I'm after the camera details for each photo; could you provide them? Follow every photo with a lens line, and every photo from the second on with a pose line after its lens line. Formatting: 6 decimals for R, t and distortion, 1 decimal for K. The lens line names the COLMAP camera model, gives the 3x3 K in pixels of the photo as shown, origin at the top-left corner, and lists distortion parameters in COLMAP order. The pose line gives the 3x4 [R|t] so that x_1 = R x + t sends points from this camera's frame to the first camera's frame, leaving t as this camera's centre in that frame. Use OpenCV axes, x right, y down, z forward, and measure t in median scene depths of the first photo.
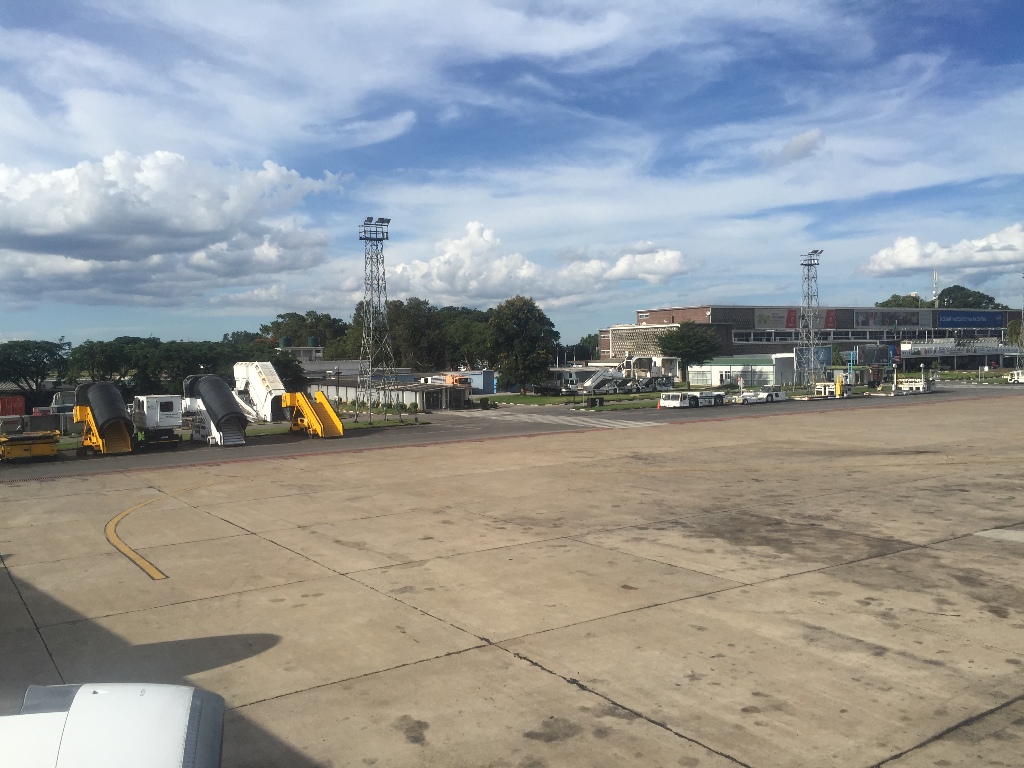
lens RADIAL K [[866.6, 0, 511.7], [0, 866.6, 464.2], [0, 0, 1]] dist [0.003284, -0.002713]
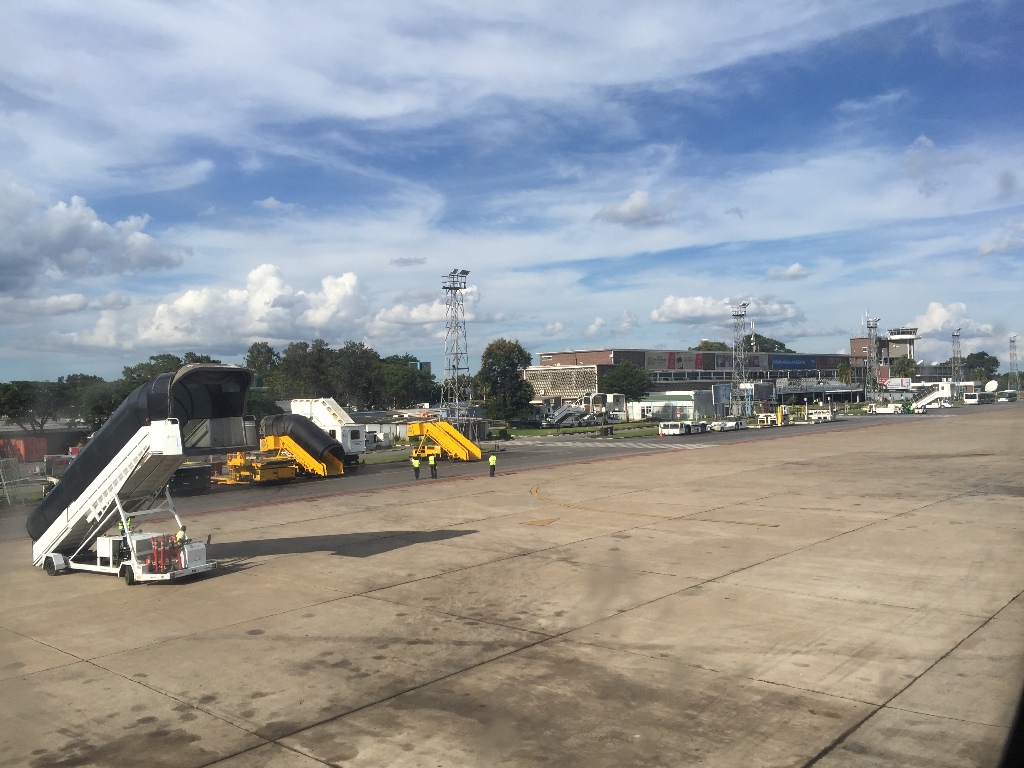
lens RADIAL K [[855.8, 0, 512.0], [0, 855.8, 384.0], [0, 0, 1]] dist [0.007455, -0.010803]
pose [[0.973402, -0.005401, 0.229040, -0.197789], [0.037686, 0.989879, -0.136819, 0.010563], [-0.225983, 0.141811, 0.963754, -0.040746]]
